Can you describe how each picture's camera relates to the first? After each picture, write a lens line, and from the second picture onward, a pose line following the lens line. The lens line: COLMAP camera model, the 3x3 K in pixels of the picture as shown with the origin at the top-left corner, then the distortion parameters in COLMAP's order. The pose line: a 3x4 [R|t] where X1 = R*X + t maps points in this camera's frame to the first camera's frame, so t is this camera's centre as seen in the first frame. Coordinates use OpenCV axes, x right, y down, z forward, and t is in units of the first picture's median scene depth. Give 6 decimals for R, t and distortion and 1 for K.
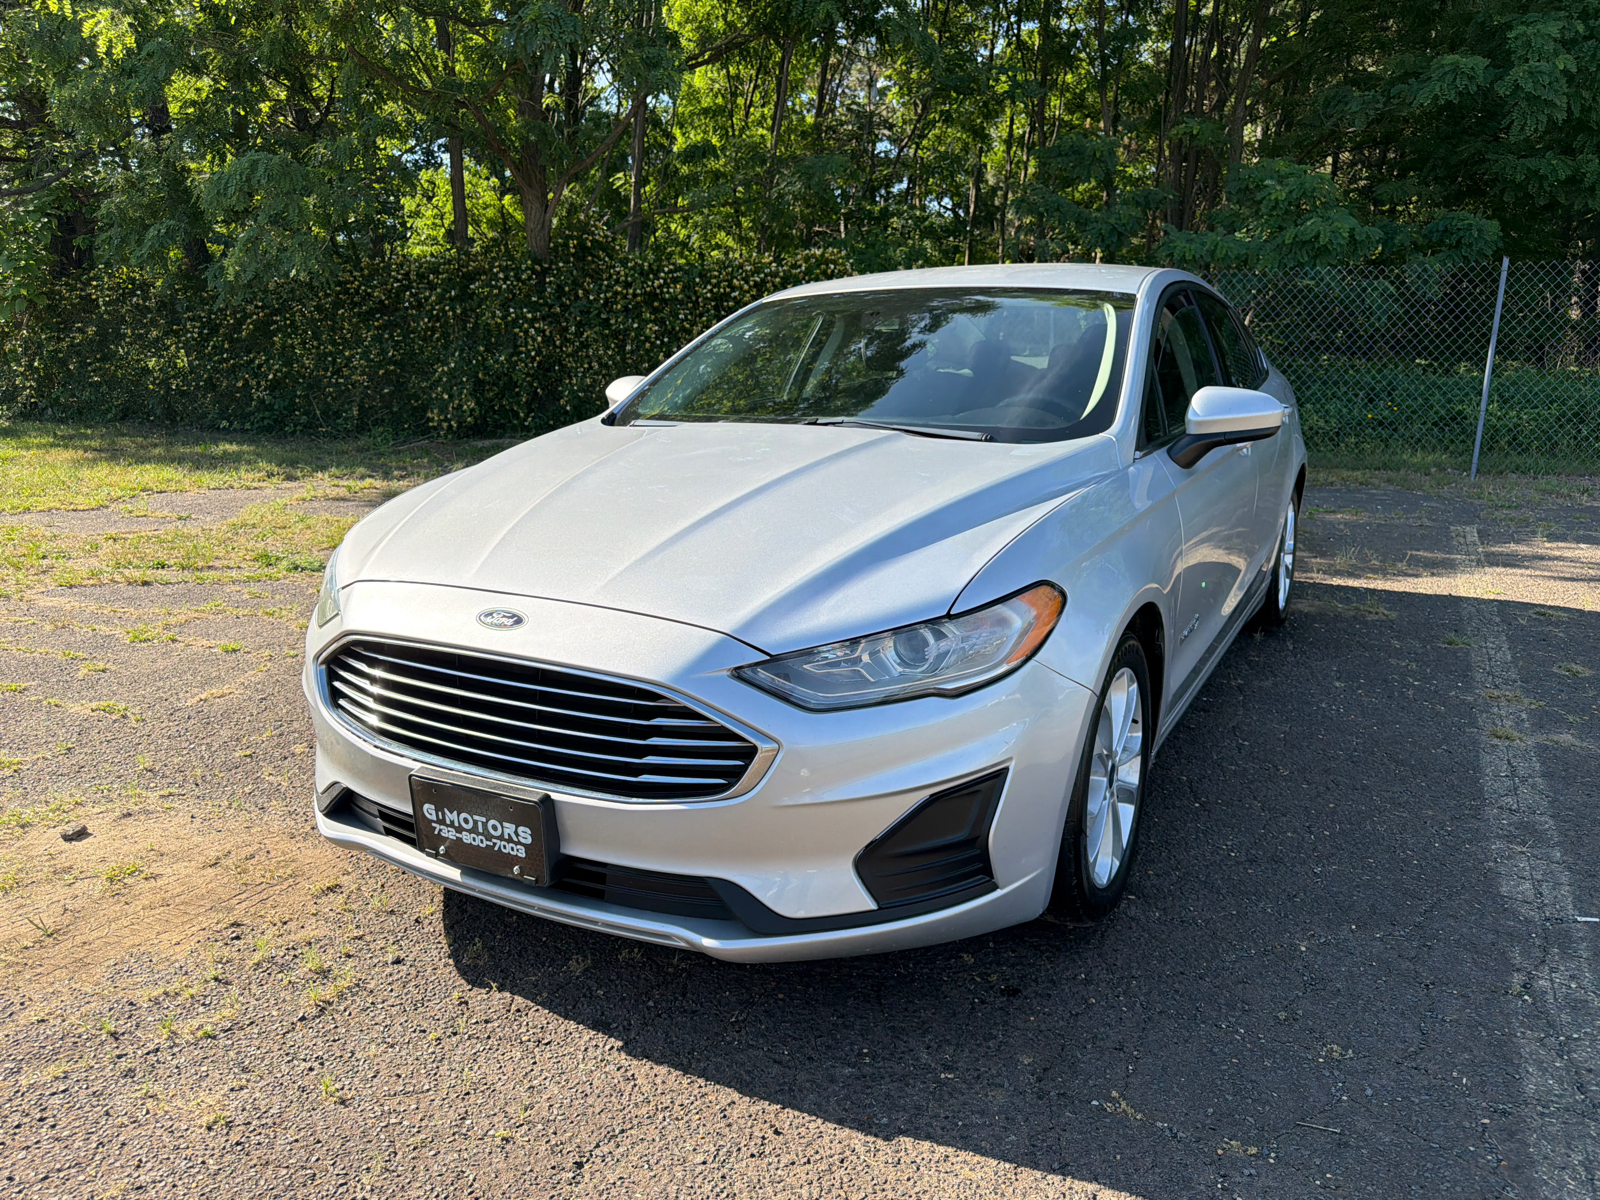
lens RADIAL K [[1158.8, 0, 793.7], [0, 1158.8, 599.7], [0, 0, 1]] dist [0.018839, -0.030940]
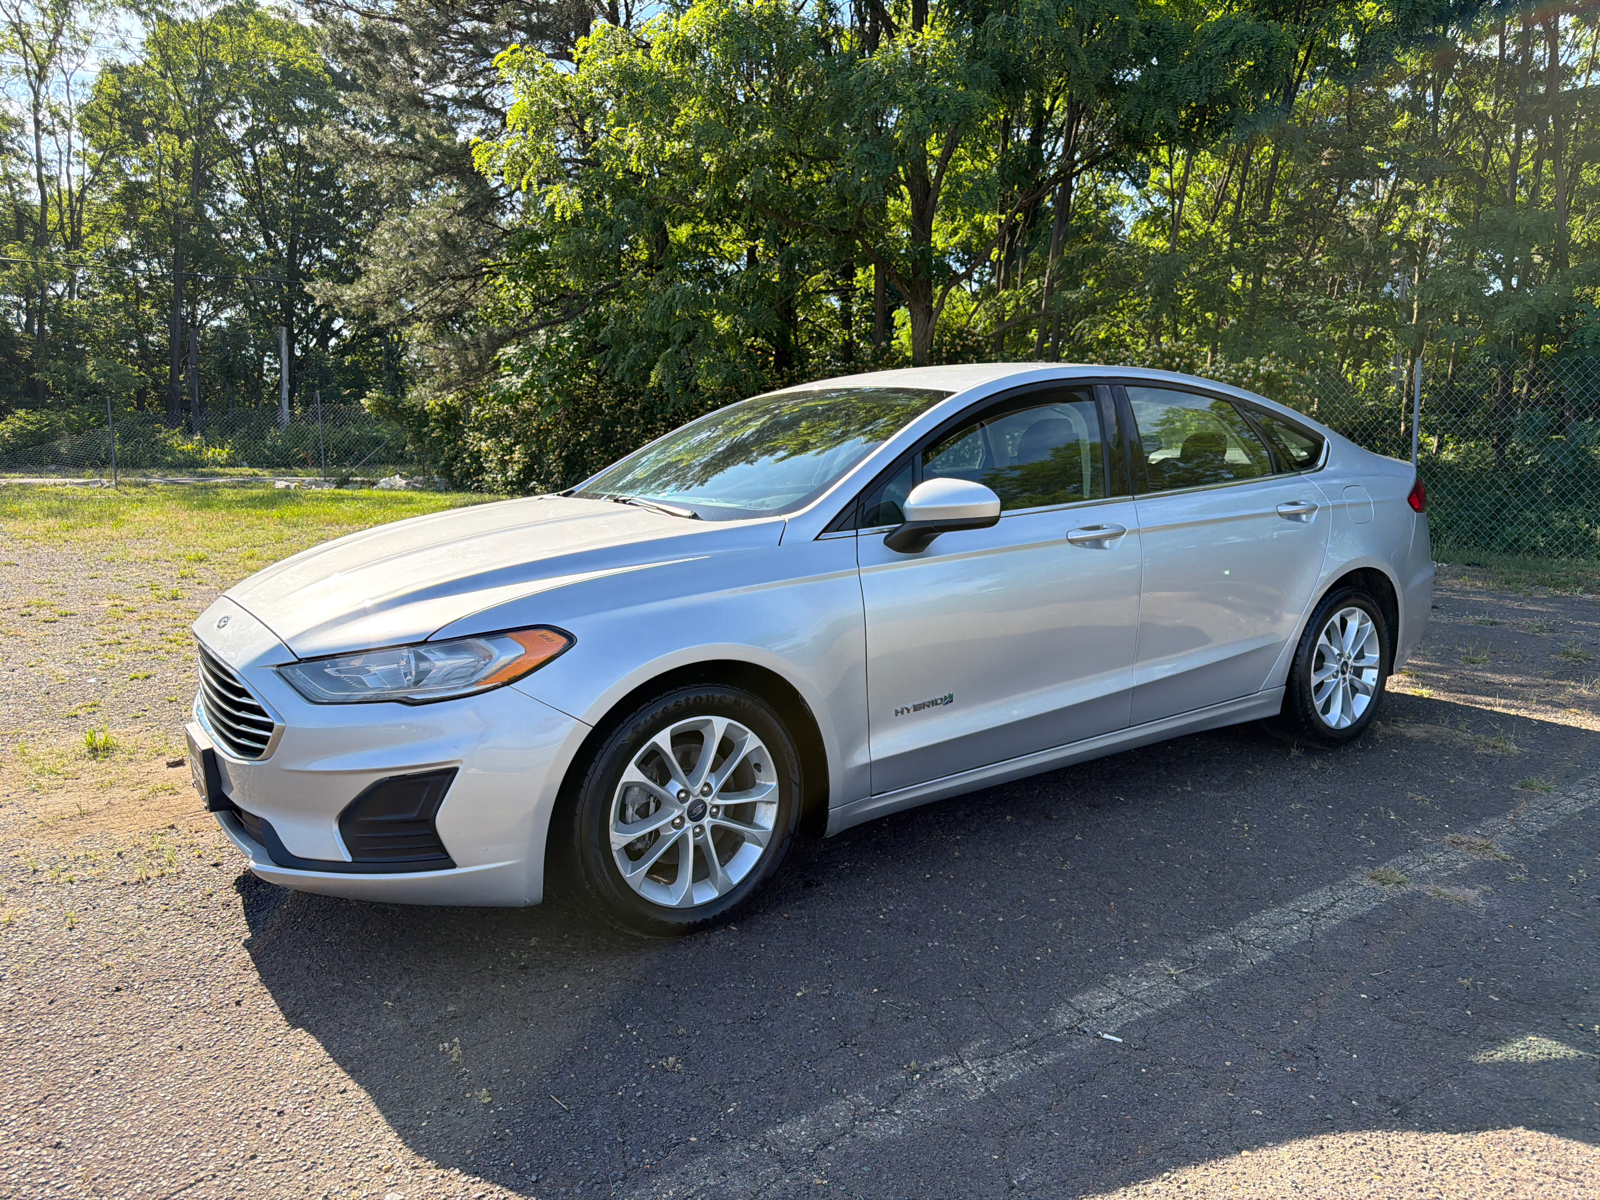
lens RADIAL K [[1122.6, 0, 803.0], [0, 1122.6, 604.6], [0, 0, 1]] dist [0.073194, -0.112724]
pose [[0.898067, 0.065523, -0.434952, 0.871955], [-0.096474, 0.994107, -0.049438, -0.005503], [0.429150, 0.086360, 0.899095, 0.032989]]
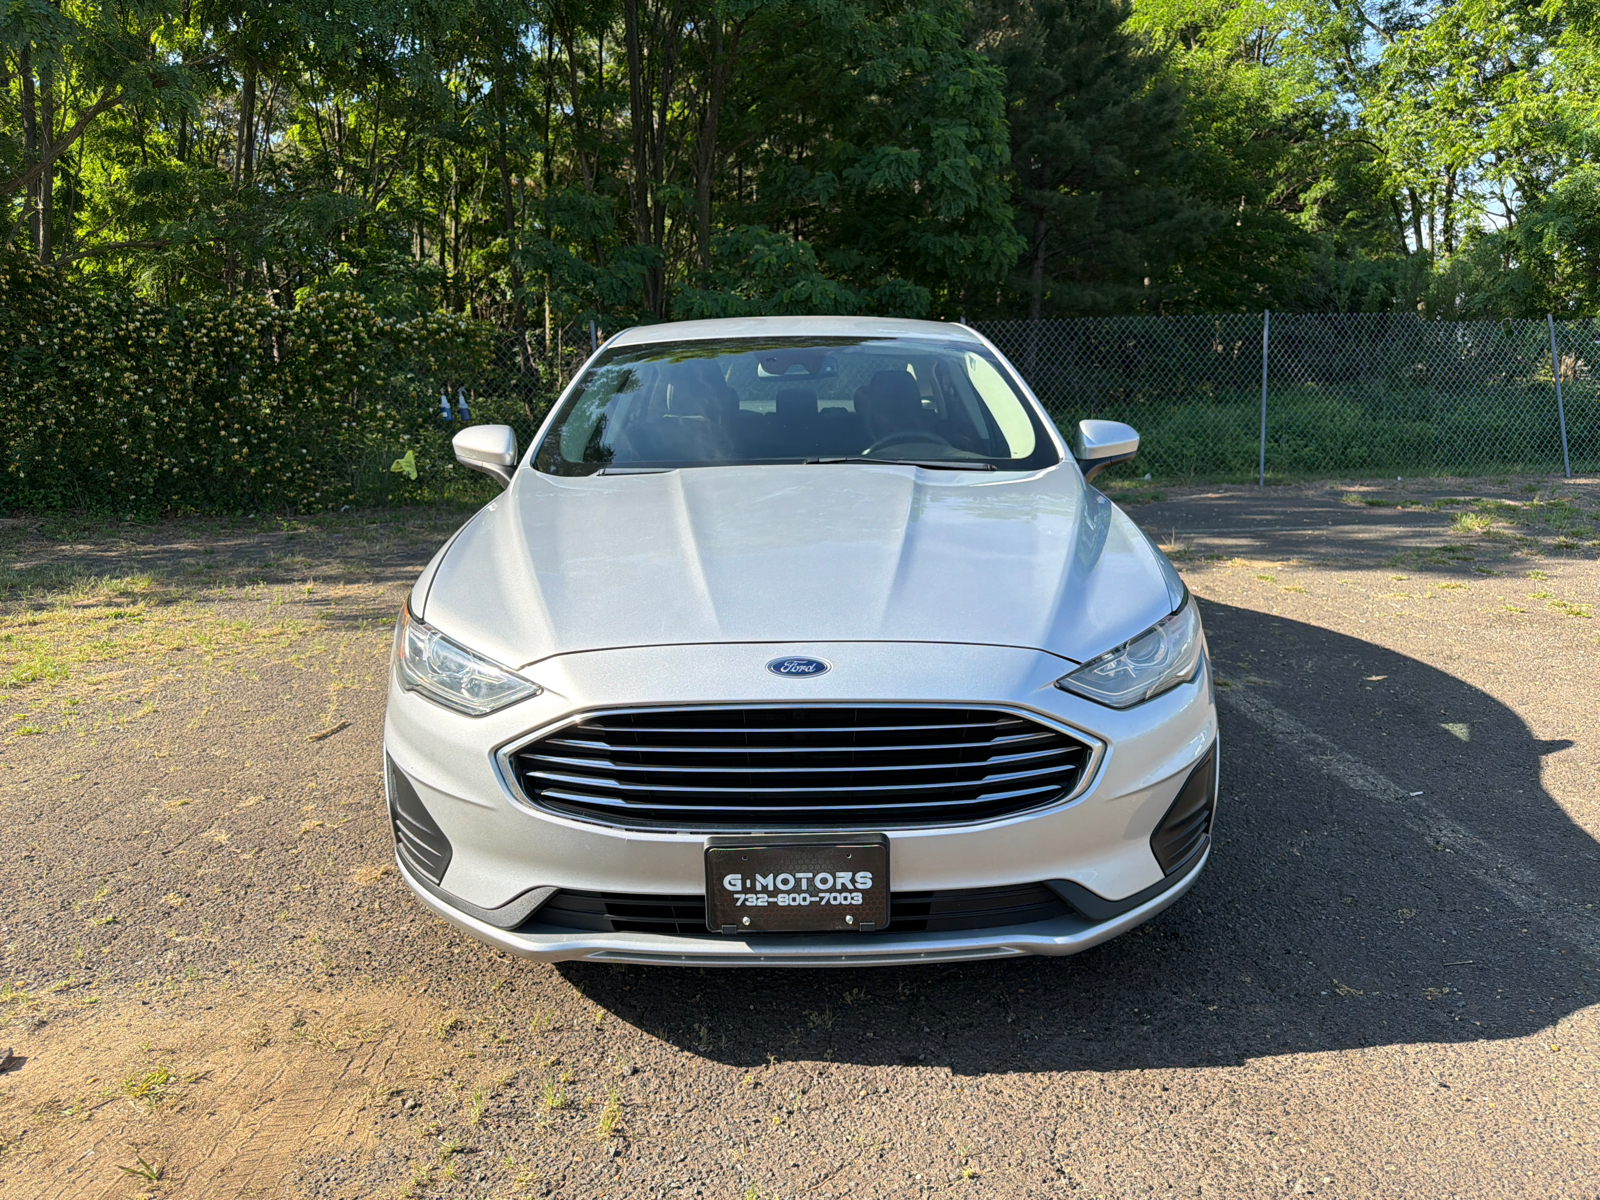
lens RADIAL K [[1163.9, 0, 798.7], [0, 1163.9, 592.2], [0, 0, 1]] dist [0.040018, -0.059353]
pose [[0.871430, -0.093906, 0.481447, -0.618663], [0.116925, 0.992978, -0.017957, -0.023839], [-0.476381, 0.071942, 0.876291, 0.118667]]
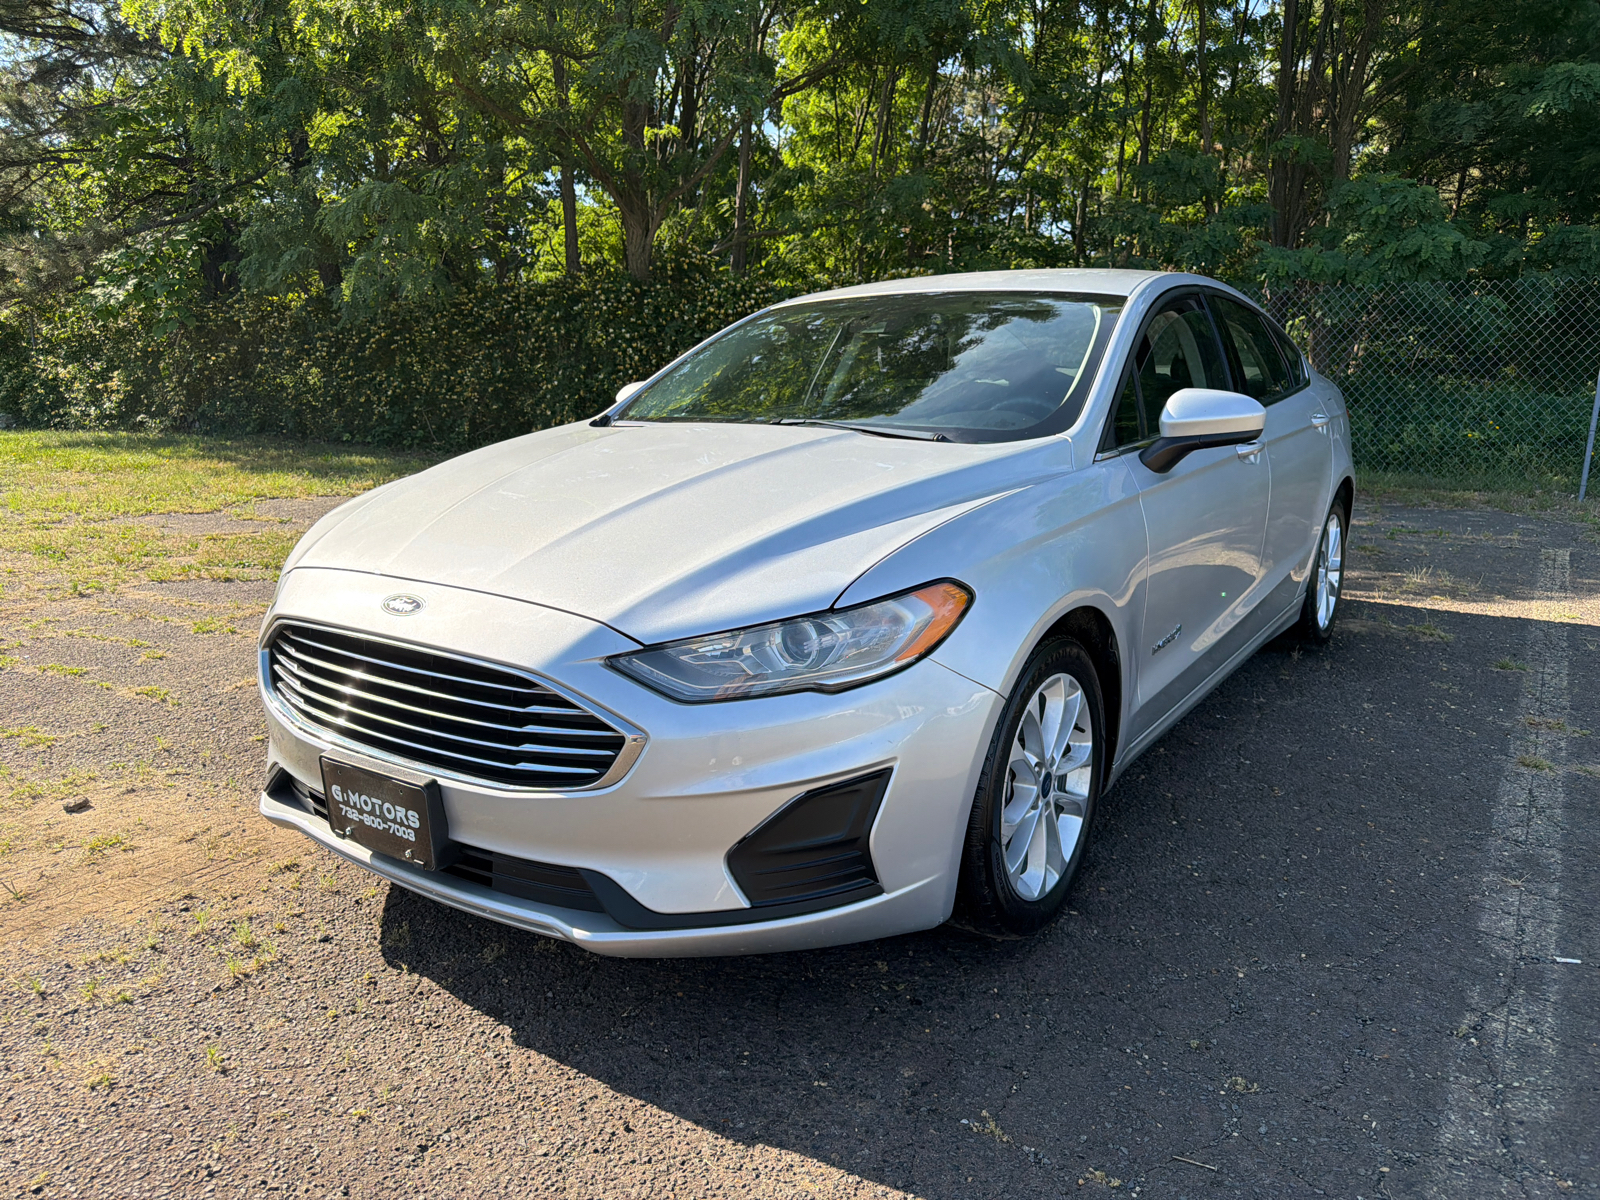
lens RADIAL K [[1131.4, 0, 800.0], [0, 1131.4, 600.0], [0, 0, 1]] dist [0.020763, -0.030907]
pose [[0.994847, 0.021072, -0.099171, 0.166357], [-0.022485, 0.999661, -0.013156, 0.015042], [0.098860, 0.015318, 0.994983, 0.039209]]
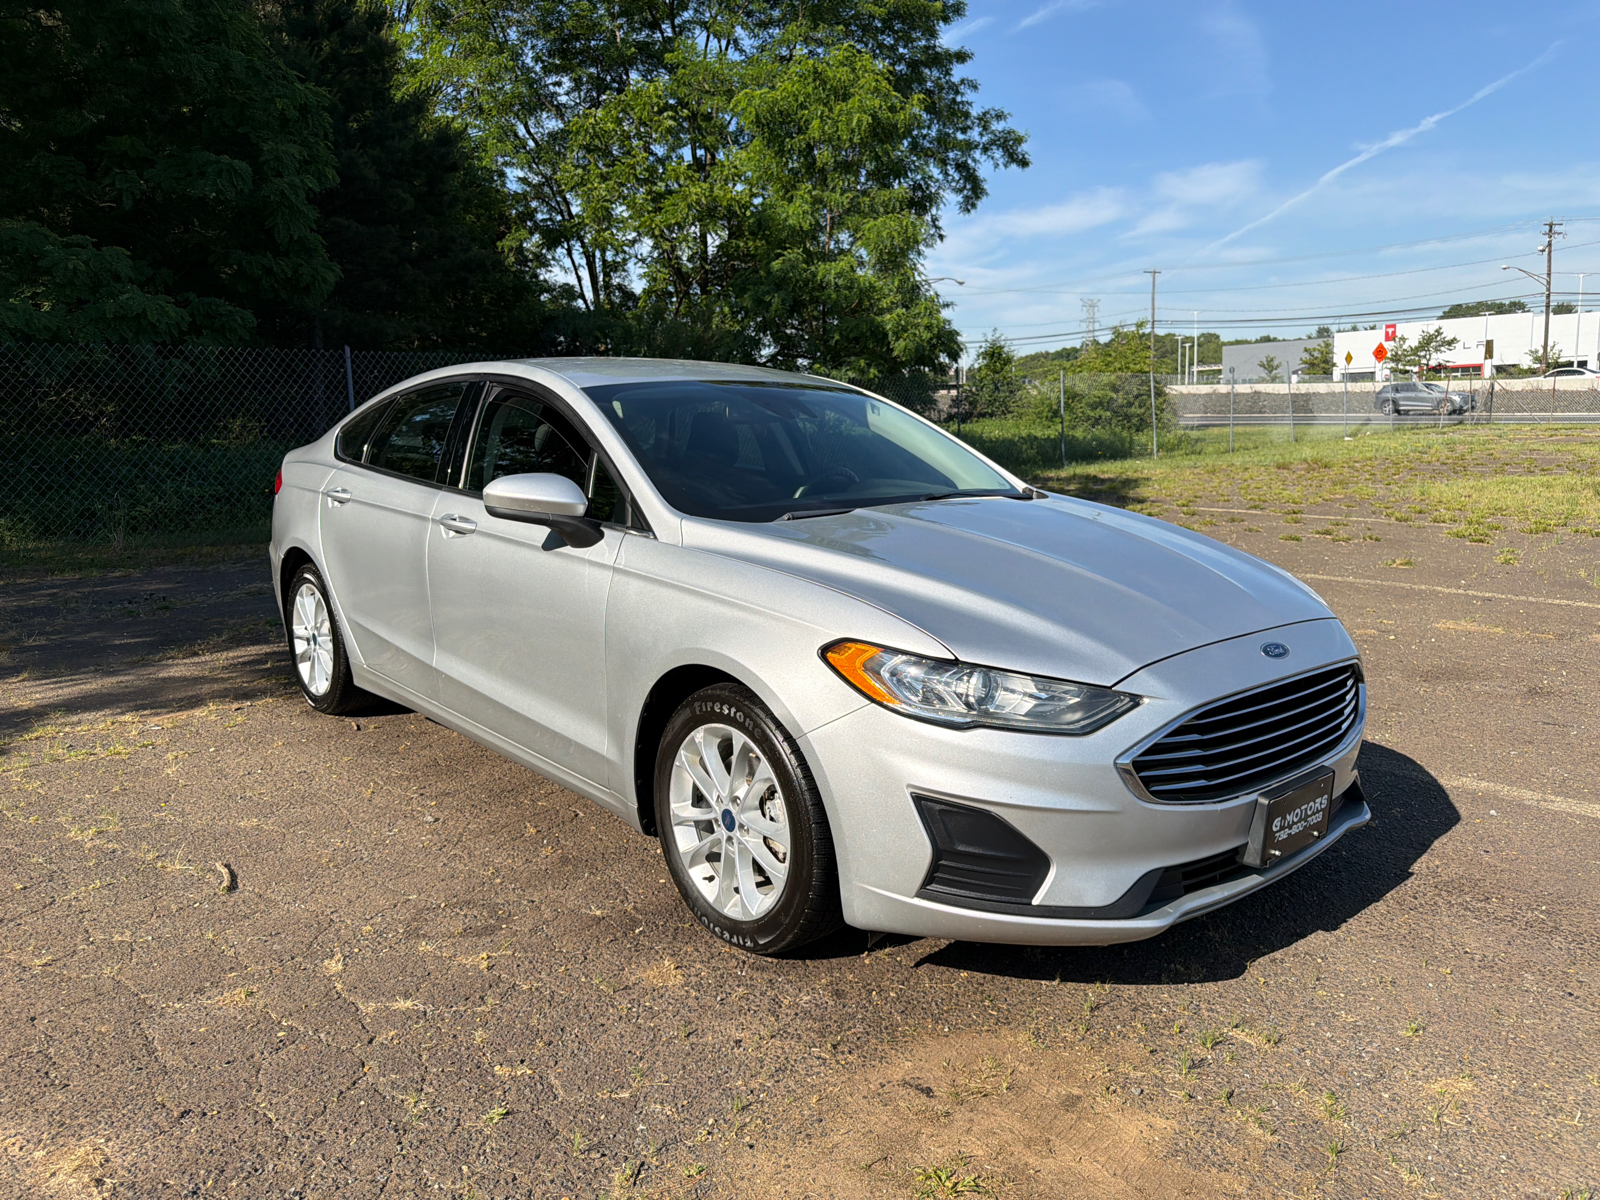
lens RADIAL K [[1151.2, 0, 788.7], [0, 1151.2, 598.6], [0, 0, 1]] dist [0.045189, -0.061233]
pose [[0.343179, -0.152018, 0.926887, -1.377945], [0.208928, 0.974448, 0.082463, -0.218862], [-0.915739, 0.165353, 0.366171, 0.873481]]
